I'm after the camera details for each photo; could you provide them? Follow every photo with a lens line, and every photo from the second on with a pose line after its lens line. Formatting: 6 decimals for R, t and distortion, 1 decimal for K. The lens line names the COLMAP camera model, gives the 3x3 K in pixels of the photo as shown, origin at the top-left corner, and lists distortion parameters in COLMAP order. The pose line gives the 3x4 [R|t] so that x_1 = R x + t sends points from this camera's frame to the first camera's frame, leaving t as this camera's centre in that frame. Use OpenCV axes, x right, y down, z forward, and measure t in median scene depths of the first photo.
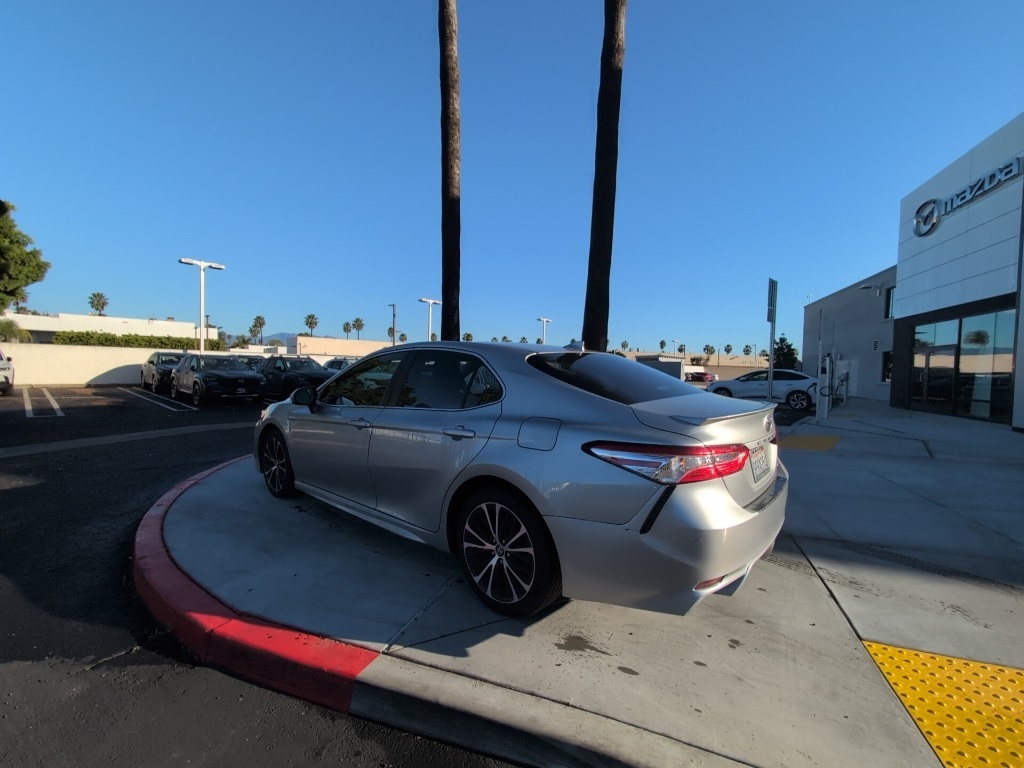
lens RADIAL K [[433.9, 0, 514.2], [0, 433.9, 385.3], [0, 0, 1]] dist [0.000487, 0.000126]
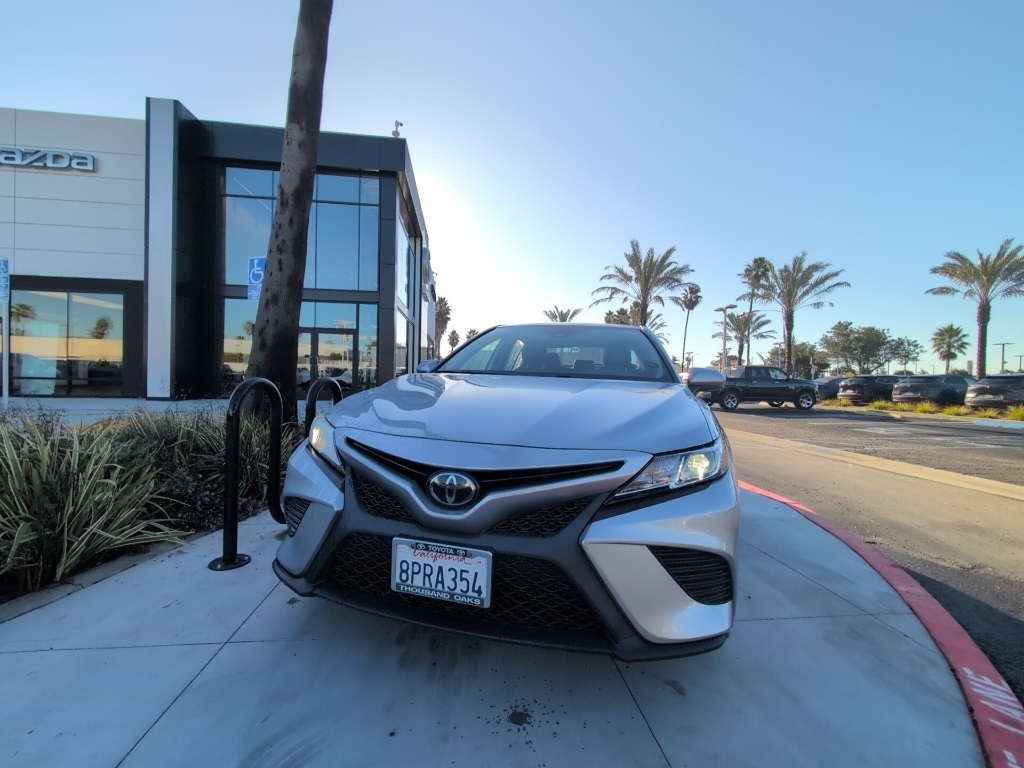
lens RADIAL K [[433.9, 0, 515.2], [0, 433.9, 385.3], [0, 0, 1]] dist [0.000487, 0.000126]
pose [[-0.433733, -0.051623, 0.899562, -0.502559], [0.001773, 0.998307, 0.058145, -0.005244], [-0.901040, 0.026814, -0.432907, 0.798837]]
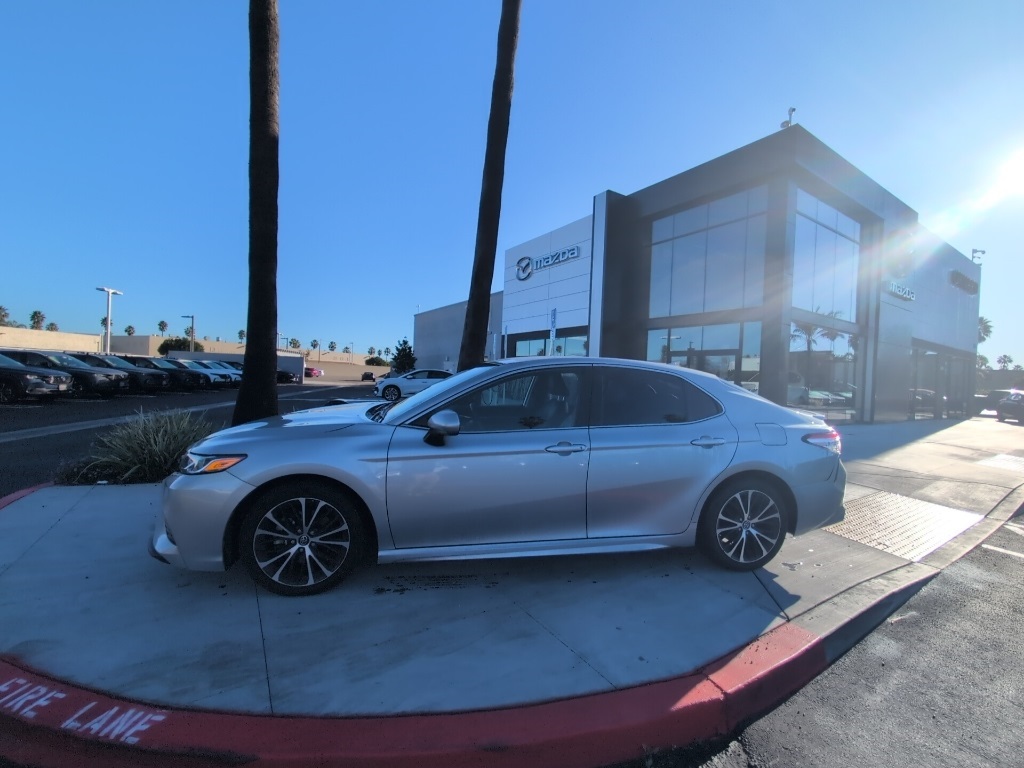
lens RADIAL K [[433.9, 0, 515.7], [0, 433.9, 386.6], [0, 0, 1]] dist [0.000487, 0.000126]
pose [[0.617277, -0.016600, 0.786571, -0.472547], [0.003920, 0.999830, 0.018024, -0.022824], [-0.786736, -0.008043, 0.617237, 0.228517]]
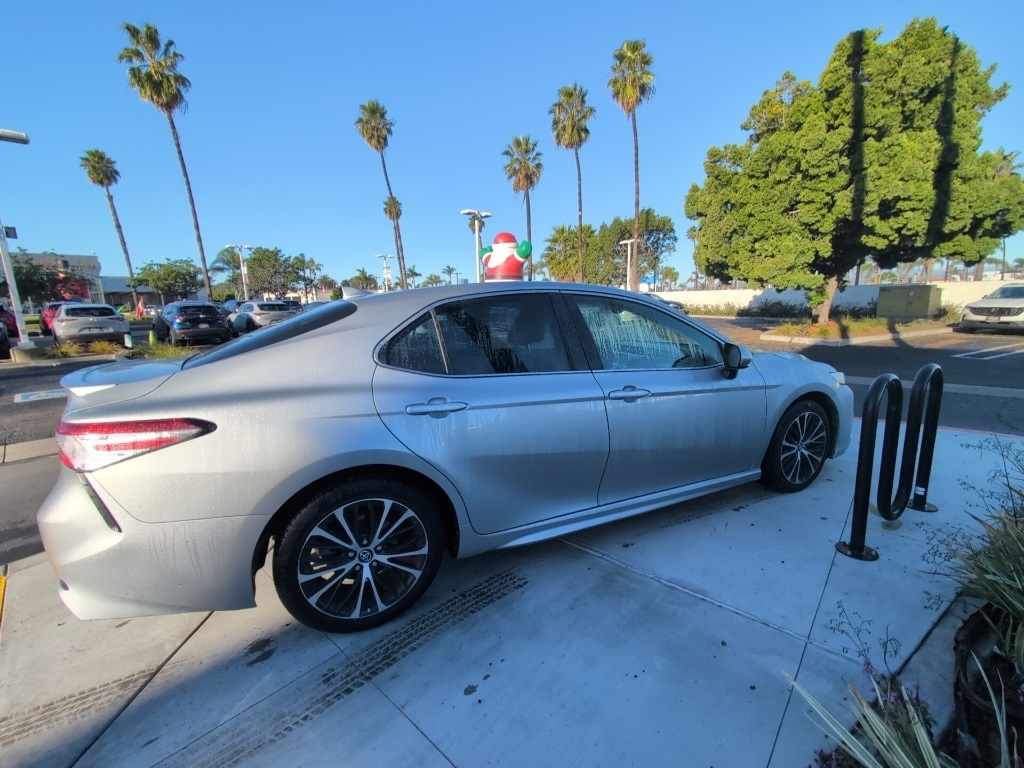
lens RADIAL K [[433.9, 0, 516.0], [0, 433.9, 383.1], [0, 0, 1]] dist [0.000487, 0.000126]
pose [[-0.399181, 0.153954, -0.903854, 0.321217], [-0.025936, 0.983511, 0.178977, -0.031389], [0.916505, 0.094886, -0.388607, 0.659034]]
